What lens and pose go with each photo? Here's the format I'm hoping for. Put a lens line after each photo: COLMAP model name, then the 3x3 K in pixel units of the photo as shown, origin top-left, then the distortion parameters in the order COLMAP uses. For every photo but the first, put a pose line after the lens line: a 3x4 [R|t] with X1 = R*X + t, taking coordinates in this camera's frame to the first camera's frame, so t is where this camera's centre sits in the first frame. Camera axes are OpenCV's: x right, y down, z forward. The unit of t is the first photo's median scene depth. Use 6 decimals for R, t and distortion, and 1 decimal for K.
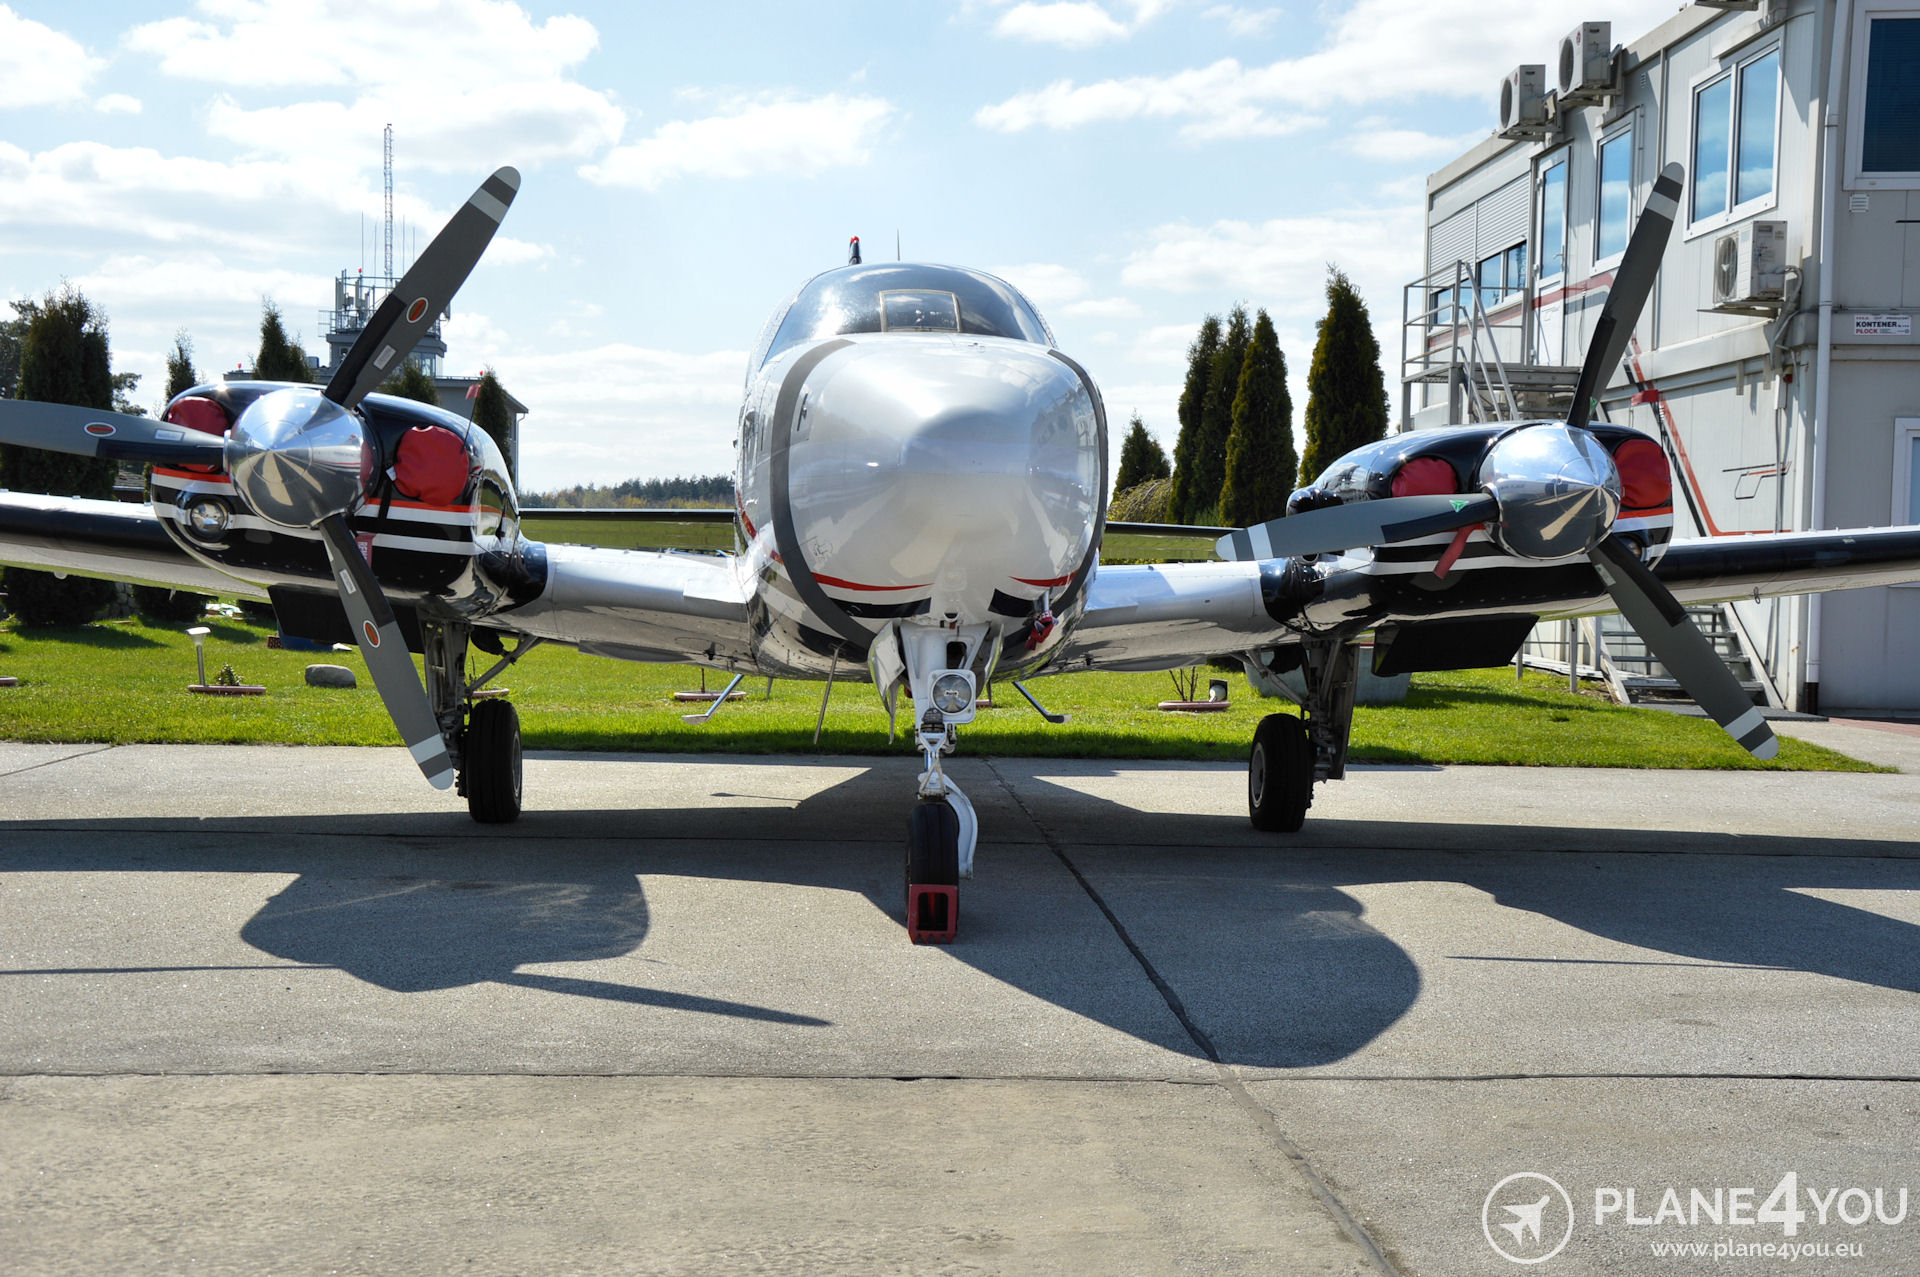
lens RADIAL K [[2595.0, 0, 960.0], [0, 2595.0, 638.5], [0, 0, 1]] dist [0.026877, 0.648359]
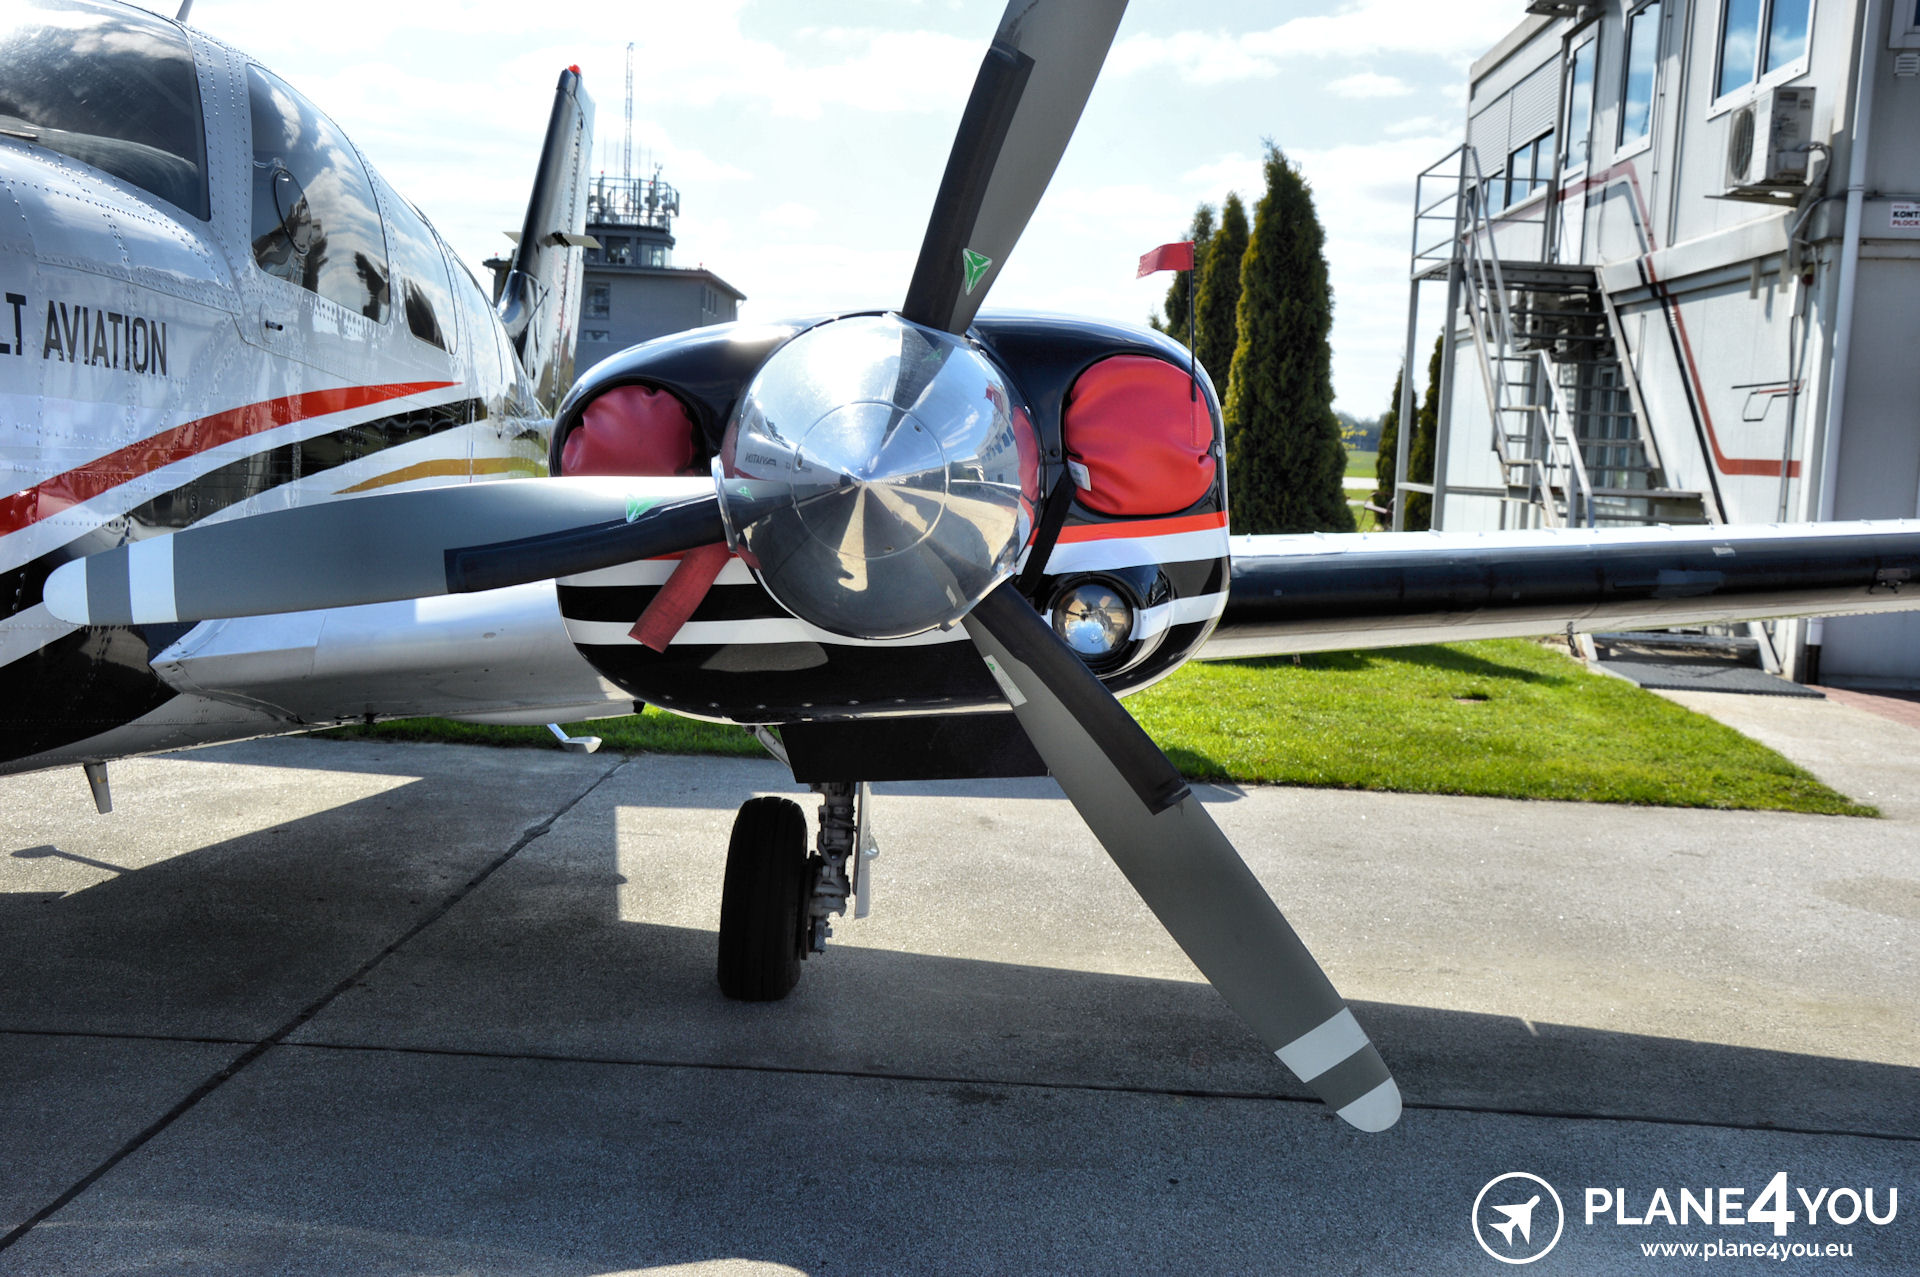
lens RADIAL K [[2210.2, 0, 960.0], [0, 2210.2, 638.5], [0, 0, 1]] dist [-0.019965, 0.339098]
pose [[0.995840, 0.035083, -0.084094, 0.107892], [-0.029796, 0.997549, 0.063317, -0.021328], [0.086109, -0.060548, 0.994444, 0.258409]]
